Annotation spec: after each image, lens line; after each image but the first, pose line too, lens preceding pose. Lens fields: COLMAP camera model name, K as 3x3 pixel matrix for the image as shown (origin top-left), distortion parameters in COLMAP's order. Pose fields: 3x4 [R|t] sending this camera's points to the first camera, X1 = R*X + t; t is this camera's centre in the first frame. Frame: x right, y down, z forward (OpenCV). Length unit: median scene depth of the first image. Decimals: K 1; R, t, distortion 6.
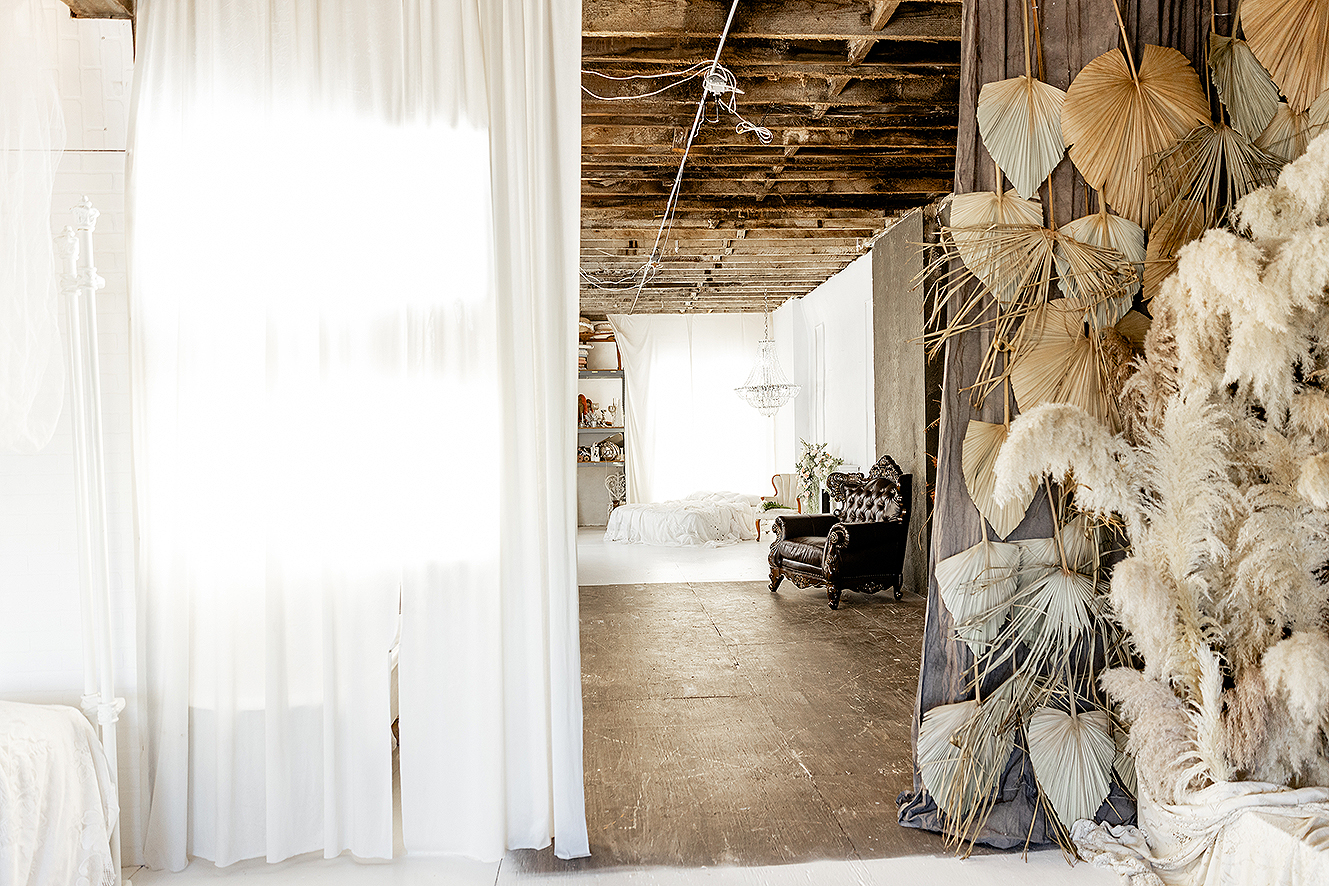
lens RADIAL K [[1207.0, 0, 662.7], [0, 1207.0, 406.9], [0, 0, 1]] dist [0.002330, 0.000090]
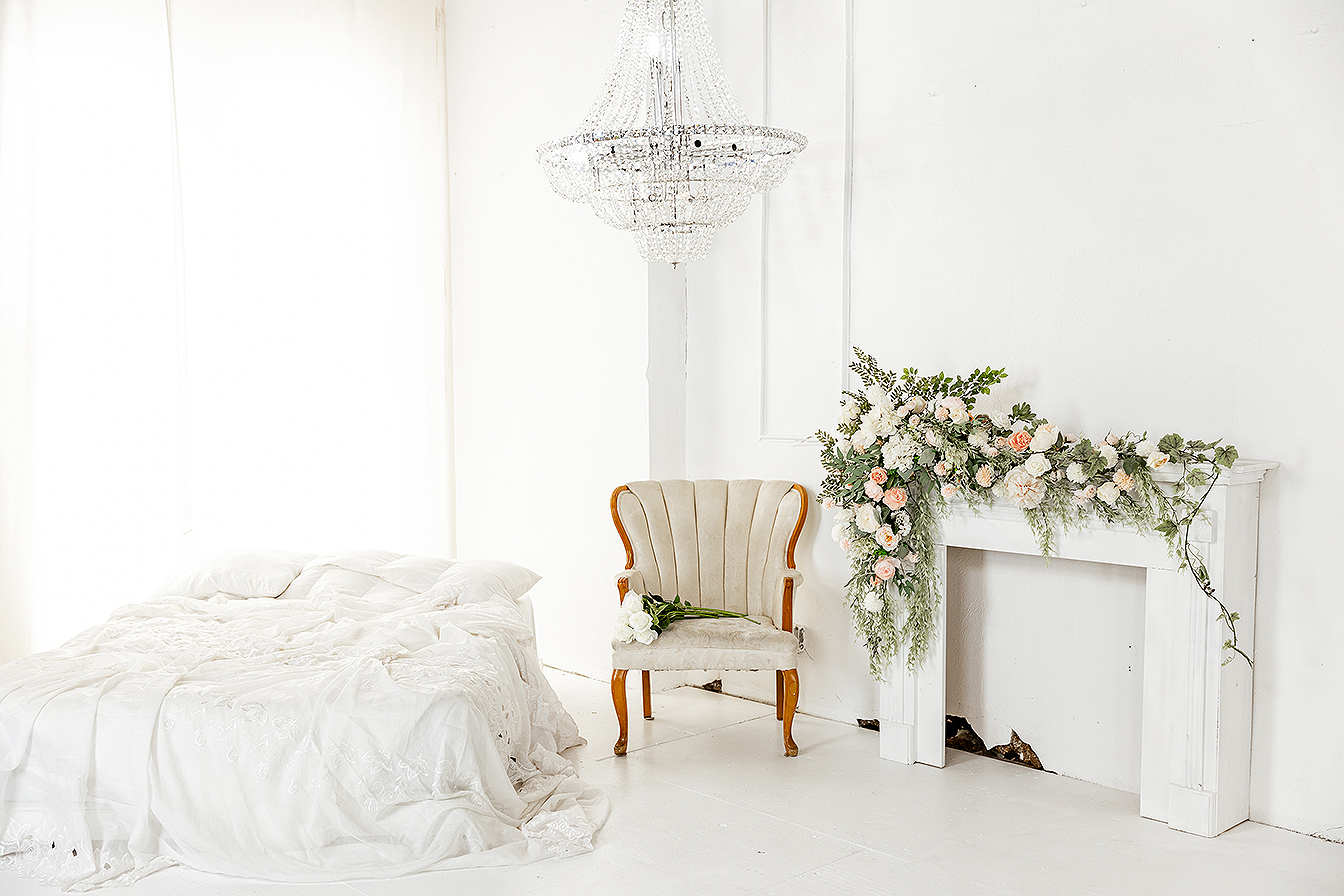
lens RADIAL K [[1433.0, 0, 672.0], [0, 1433.0, 448.0], [0, 0, 1]] dist [-0.010218, 0.024762]
pose [[0.769023, -0.038192, 0.638079, -0.093252], [-0.016625, 0.996681, 0.079692, 0.020046], [-0.639005, -0.071893, 0.765836, 0.685848]]
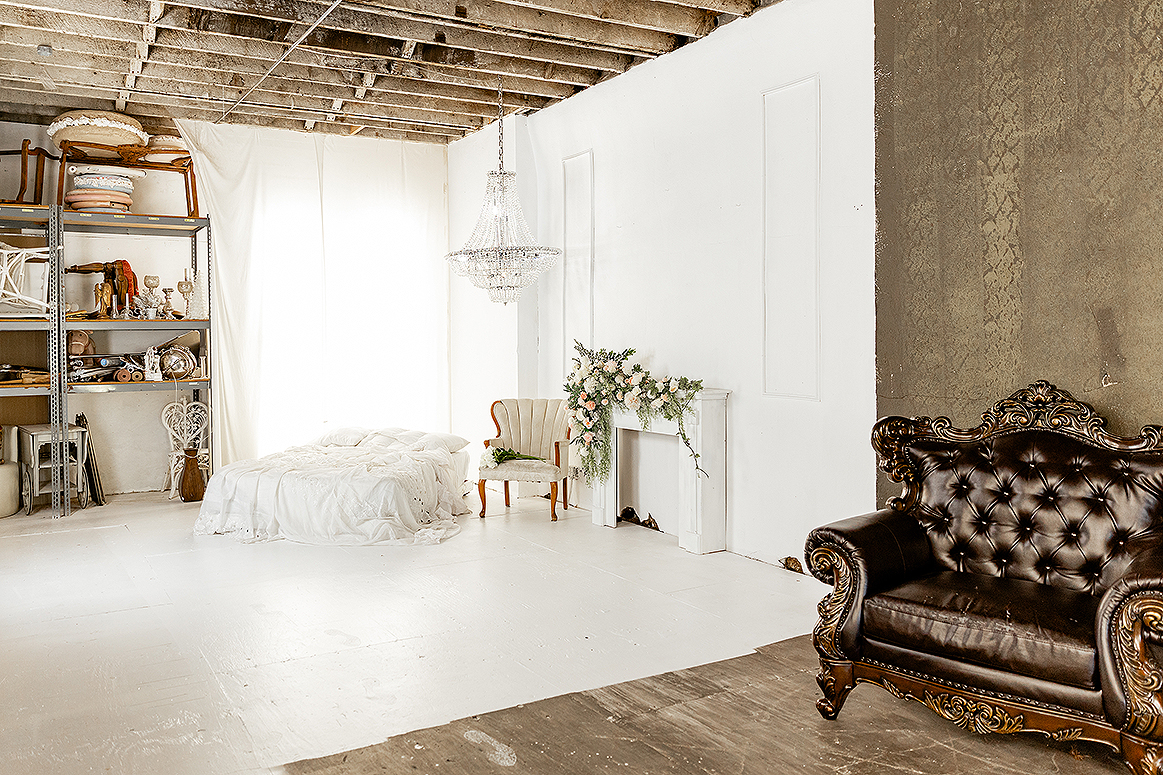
lens RADIAL K [[1056.2, 0, 580.0], [0, 1056.2, 355.9], [0, 0, 1]] dist [0.002330, 0.000090]
pose [[0.902361, -0.001503, 0.430978, -0.088522], [-0.015027, 0.999276, 0.034947, 0.013712], [-0.430719, -0.038011, 0.901685, 0.474887]]
